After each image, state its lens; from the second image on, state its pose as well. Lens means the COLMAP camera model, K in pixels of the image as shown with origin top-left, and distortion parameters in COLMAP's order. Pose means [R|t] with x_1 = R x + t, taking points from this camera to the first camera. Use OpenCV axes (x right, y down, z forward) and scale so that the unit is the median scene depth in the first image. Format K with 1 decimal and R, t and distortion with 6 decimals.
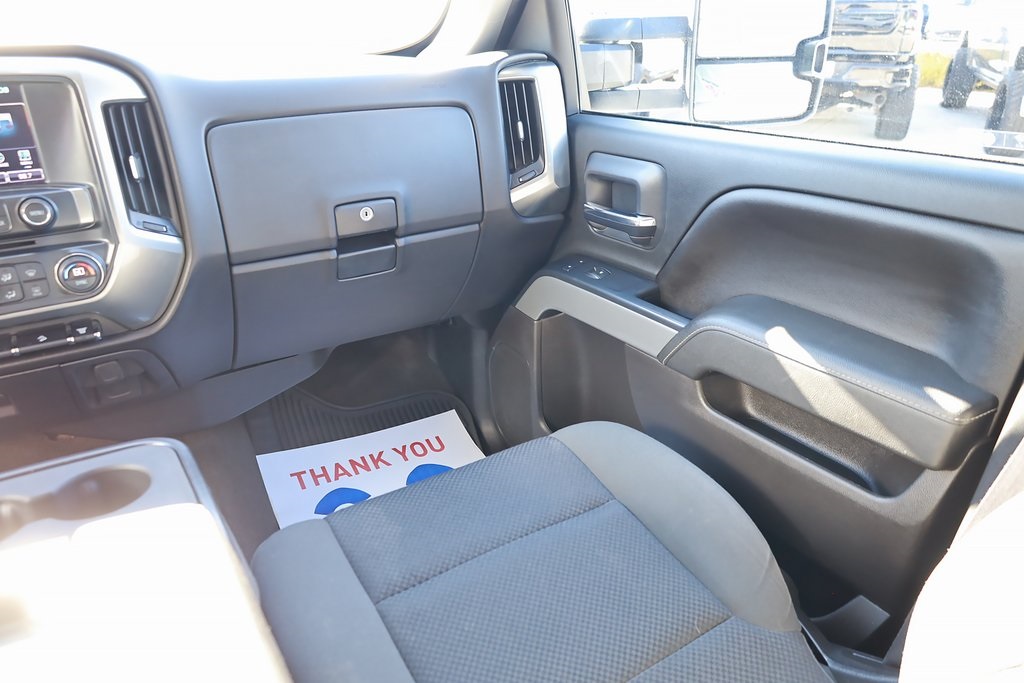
lens RADIAL K [[696.0, 0, 512.0], [0, 696.0, 341.5], [0, 0, 1]] dist [-0.002238, 0.000821]
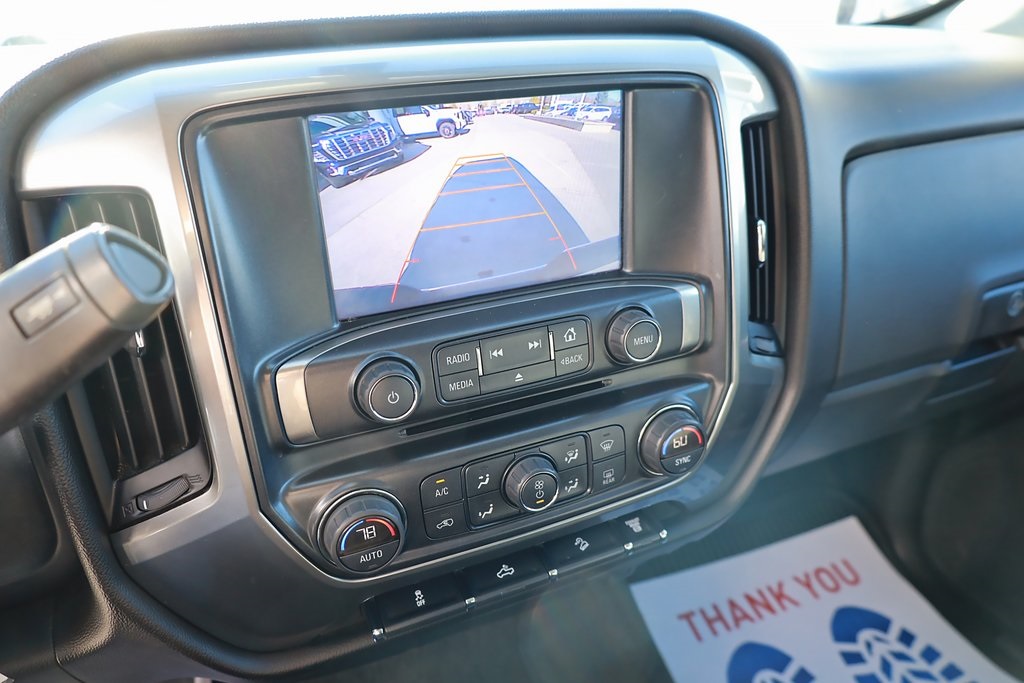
lens RADIAL K [[696.0, 0, 512.0], [0, 696.0, 341.5], [0, 0, 1]] dist [-0.002238, 0.000821]
pose [[0.989694, 0.048872, -0.134597, -0.538284], [-0.044322, 0.998347, 0.036599, -0.150525], [0.136164, -0.030256, 0.990224, 0.357125]]
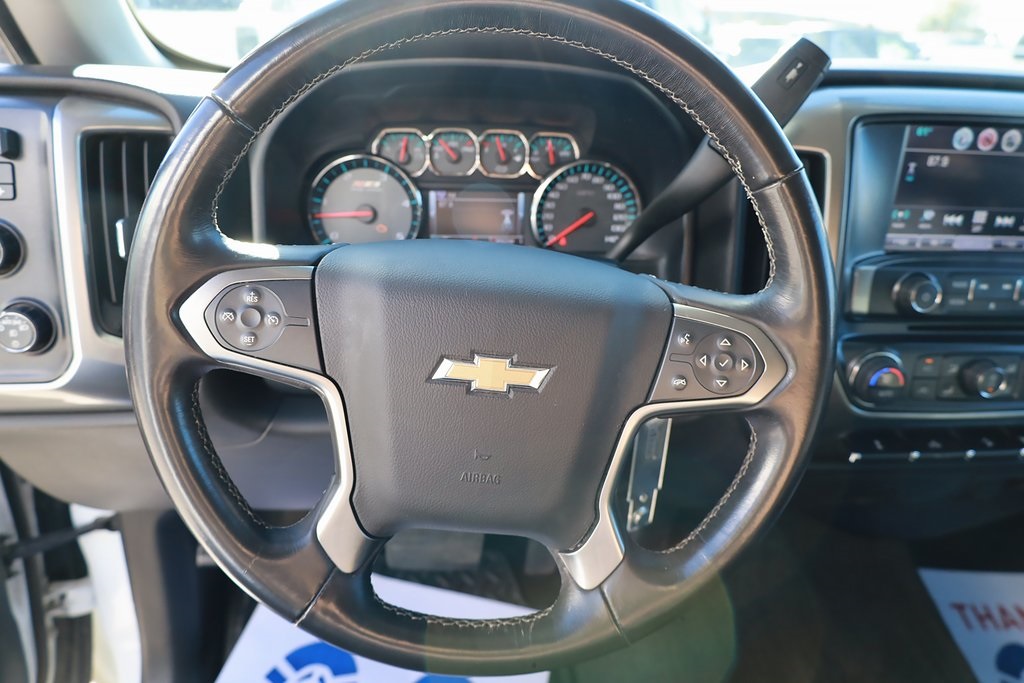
lens RADIAL K [[706.6, 0, 512.0], [0, 706.6, 341.5], [0, 0, 1]] dist [-0.009024, 0.001399]
pose [[0.905055, 0.215365, -0.366734, -0.727831], [-0.225189, 0.974178, 0.016348, -0.005849], [0.360785, 0.067789, 0.930182, 0.037495]]
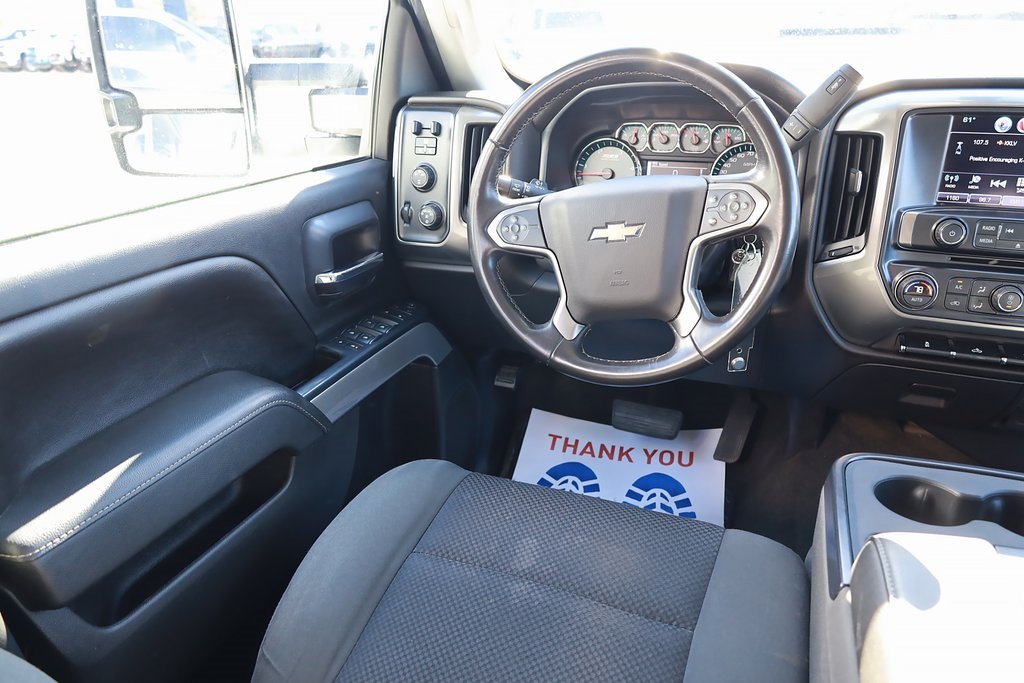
lens RADIAL K [[706.6, 0, 512.0], [0, 706.6, 341.5], [0, 0, 1]] dist [-0.009024, 0.001399]
pose [[0.612737, 0.312518, -0.725869, -0.316645], [-0.321144, 0.937697, 0.132628, 0.068720], [0.722094, 0.151843, 0.674925, -0.226961]]
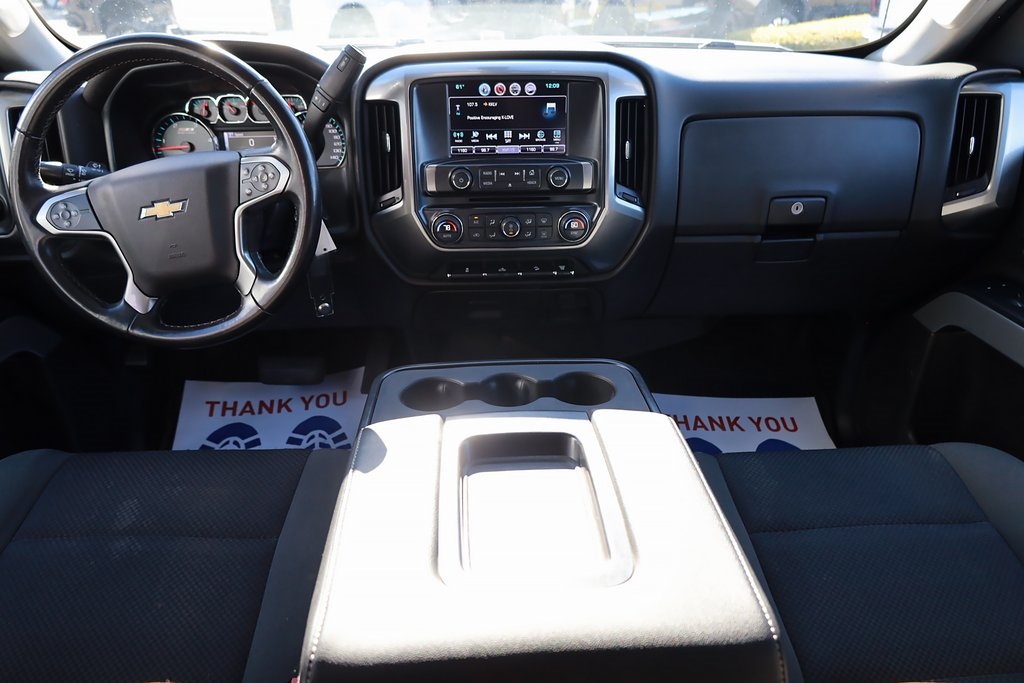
lens RADIAL K [[706.6, 0, 512.0], [0, 706.6, 341.5], [0, 0, 1]] dist [-0.009024, 0.001399]
pose [[0.876910, 0.228380, -0.422931, -0.080780], [-0.204117, 0.973566, 0.102499, 0.002455], [0.435160, -0.003555, 0.900346, -0.216874]]
